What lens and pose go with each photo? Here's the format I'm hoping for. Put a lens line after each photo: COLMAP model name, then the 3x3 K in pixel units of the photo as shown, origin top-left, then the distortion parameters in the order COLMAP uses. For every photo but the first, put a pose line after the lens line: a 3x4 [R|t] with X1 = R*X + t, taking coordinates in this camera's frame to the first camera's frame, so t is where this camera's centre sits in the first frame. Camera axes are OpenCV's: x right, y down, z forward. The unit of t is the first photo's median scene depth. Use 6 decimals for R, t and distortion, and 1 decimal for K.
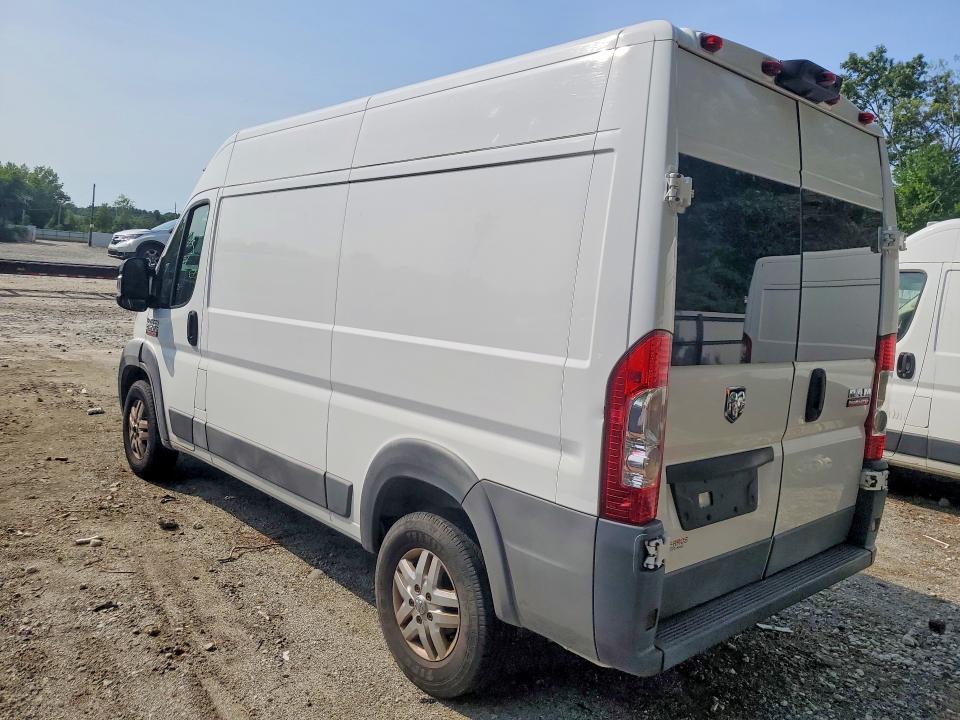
lens RADIAL K [[733.8, 0, 480.0], [0, 733.8, 360.0], [0, 0, 1]] dist [-0.001445, -0.000927]
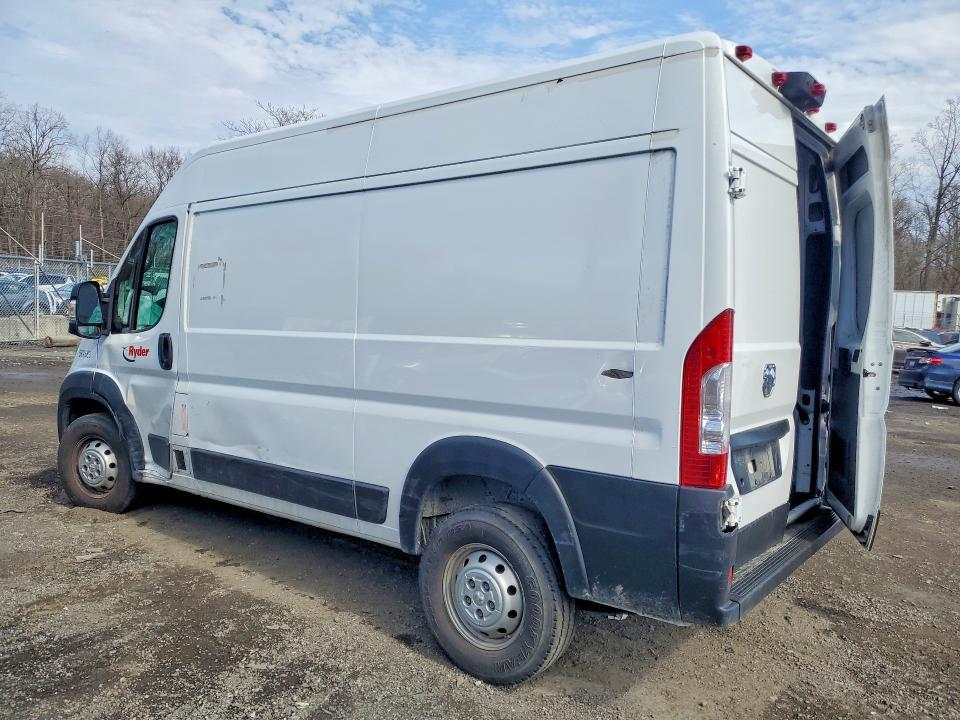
lens RADIAL K [[733.8, 0, 480.0], [0, 733.8, 360.0], [0, 0, 1]] dist [-0.001445, -0.000927]
pose [[0.984860, -0.052545, 0.165199, -0.209093], [0.058471, 0.997801, -0.031212, 0.033123], [-0.163196, 0.040399, 0.985766, -0.014305]]
